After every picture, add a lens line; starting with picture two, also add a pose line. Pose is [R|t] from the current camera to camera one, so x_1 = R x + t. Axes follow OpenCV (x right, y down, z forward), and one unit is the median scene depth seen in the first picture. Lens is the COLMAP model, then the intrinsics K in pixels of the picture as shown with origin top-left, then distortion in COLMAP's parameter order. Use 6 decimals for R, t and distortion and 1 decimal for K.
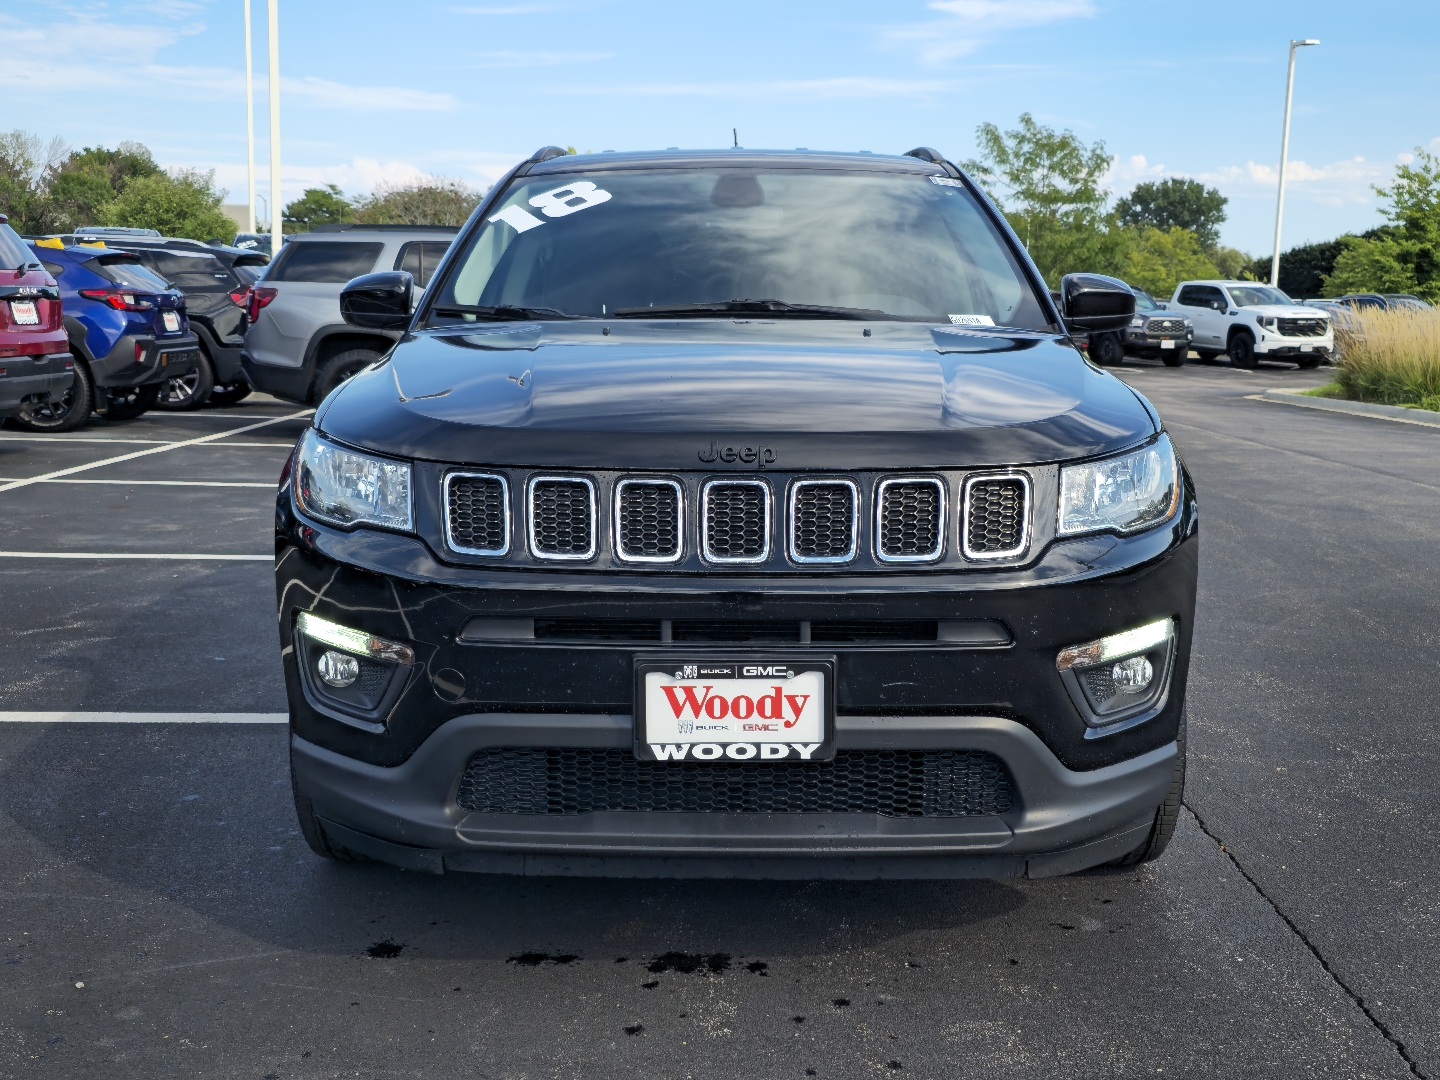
lens RADIAL K [[1617.3, 0, 723.0], [0, 1617.3, 520.6], [0, 0, 1]] dist [0.182322, -0.435734]
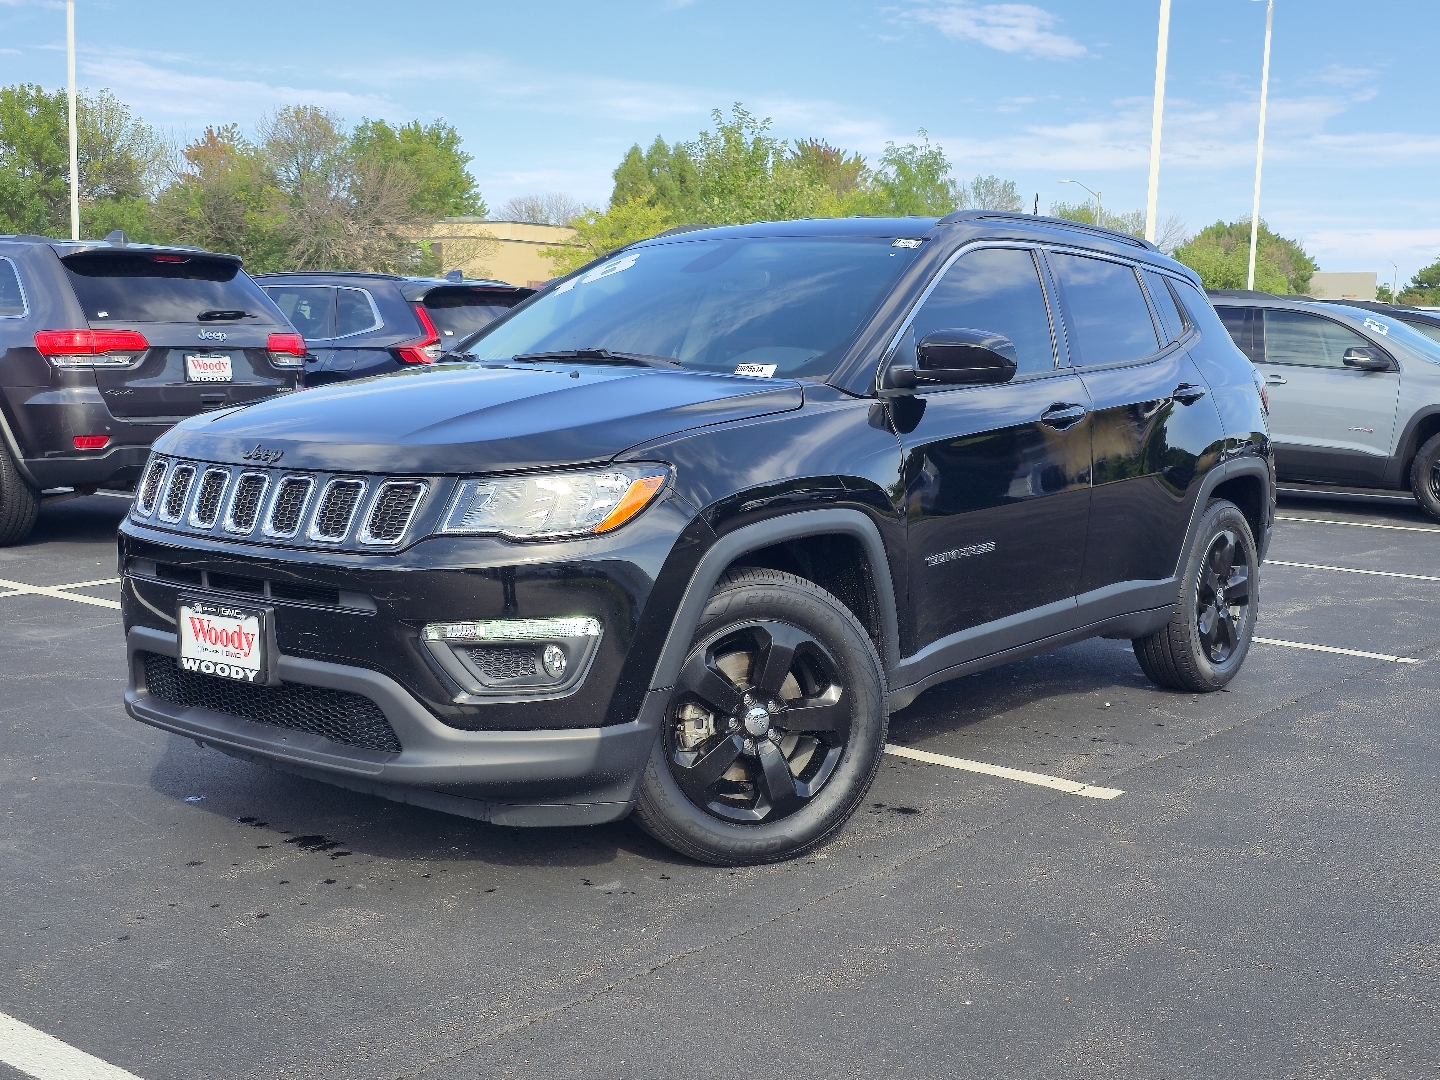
lens RADIAL K [[1601.6, 0, 727.1], [0, 1601.6, 545.8], [0, 0, 1]] dist [0.066889, -0.052065]
pose [[0.791510, 0.072713, -0.606816, 1.142189], [-0.086172, 0.996256, 0.006978, -0.007685], [0.605051, 0.046768, 0.794812, 0.172989]]
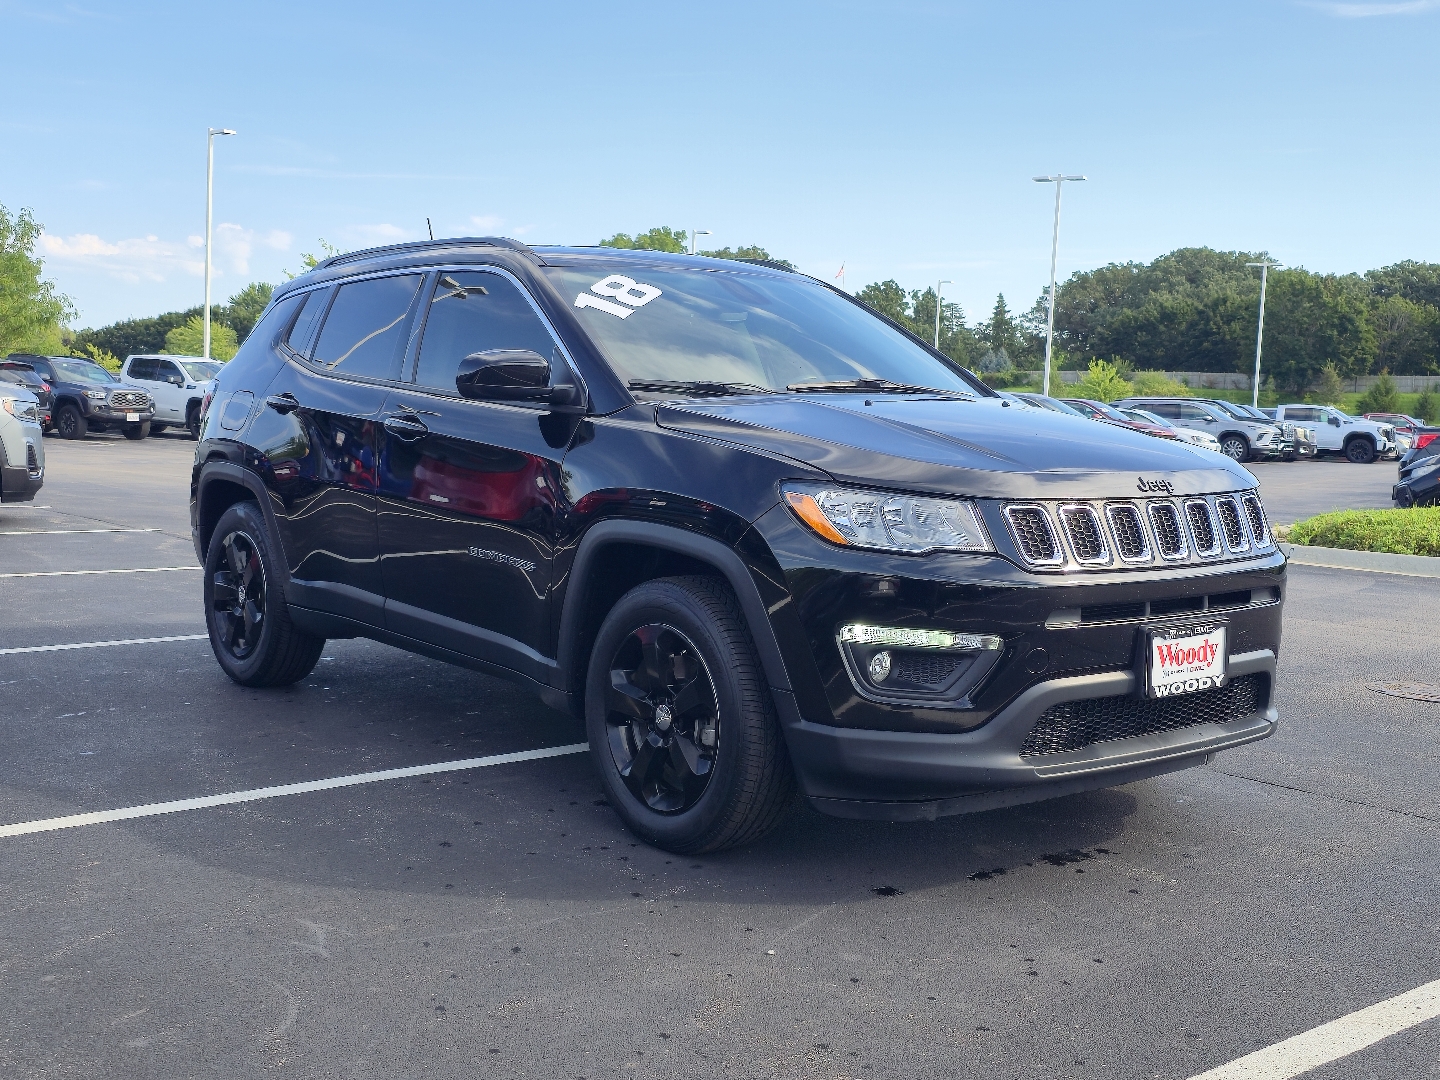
lens RADIAL K [[1601.6, 0, 727.1], [0, 1601.6, 545.8], [0, 0, 1]] dist [0.066889, -0.052065]
pose [[0.780770, -0.050844, 0.622746, -1.202994], [0.068226, 0.997662, -0.004086, -0.007266], [-0.621082, 0.045677, 0.782413, 0.110167]]
